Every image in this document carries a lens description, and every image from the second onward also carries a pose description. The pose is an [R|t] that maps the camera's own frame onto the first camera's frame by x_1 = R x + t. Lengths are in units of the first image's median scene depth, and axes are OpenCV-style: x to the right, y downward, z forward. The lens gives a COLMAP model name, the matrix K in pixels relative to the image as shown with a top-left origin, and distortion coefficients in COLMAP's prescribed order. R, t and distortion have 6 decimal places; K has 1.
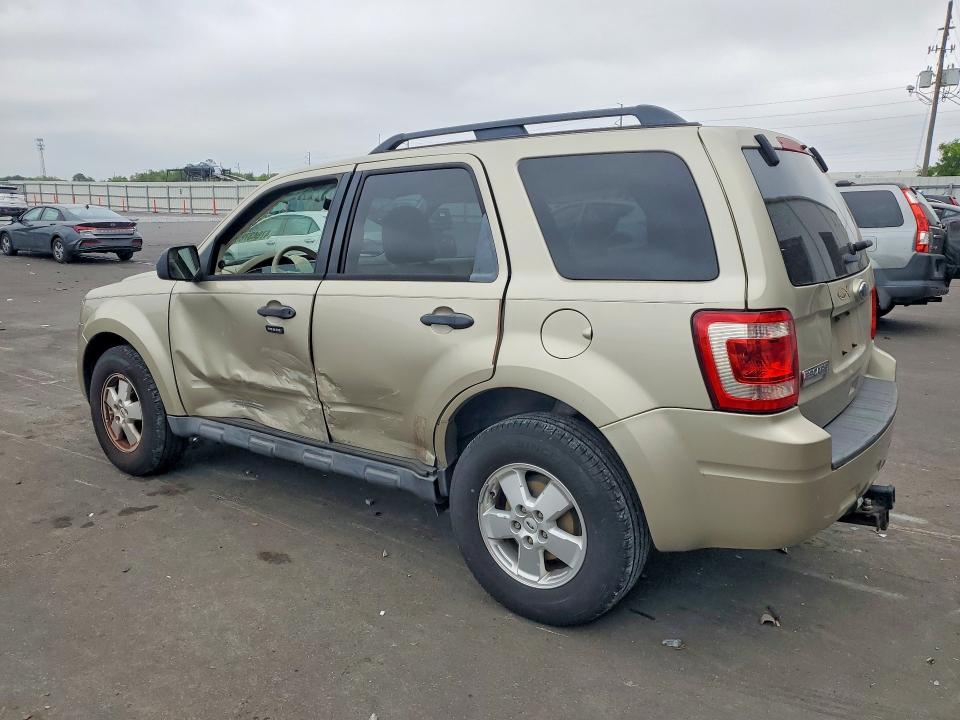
lens RADIAL K [[819.2, 0, 463.8], [0, 819.2, 360.1], [0, 0, 1]] dist [-0.006510, -0.002976]
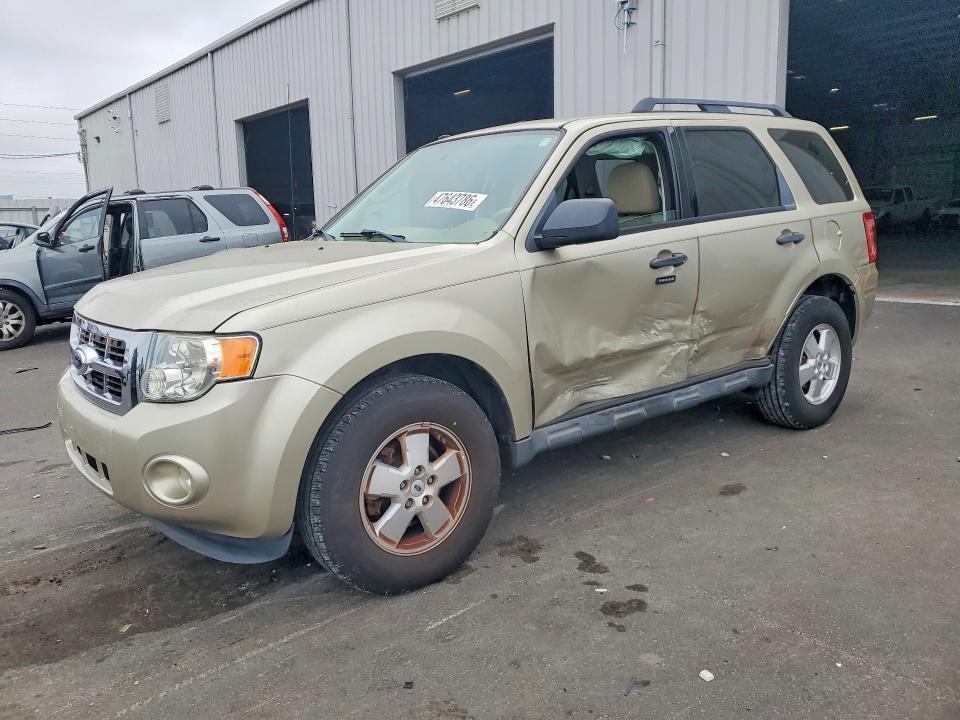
lens RADIAL K [[819.2, 0, 463.8], [0, 819.2, 360.1], [0, 0, 1]] dist [-0.006510, -0.002976]
pose [[0.194689, -0.167129, 0.966522, -1.198898], [0.216376, 0.968420, 0.123872, -0.114184], [-0.956701, 0.185016, 0.224703, 0.997655]]
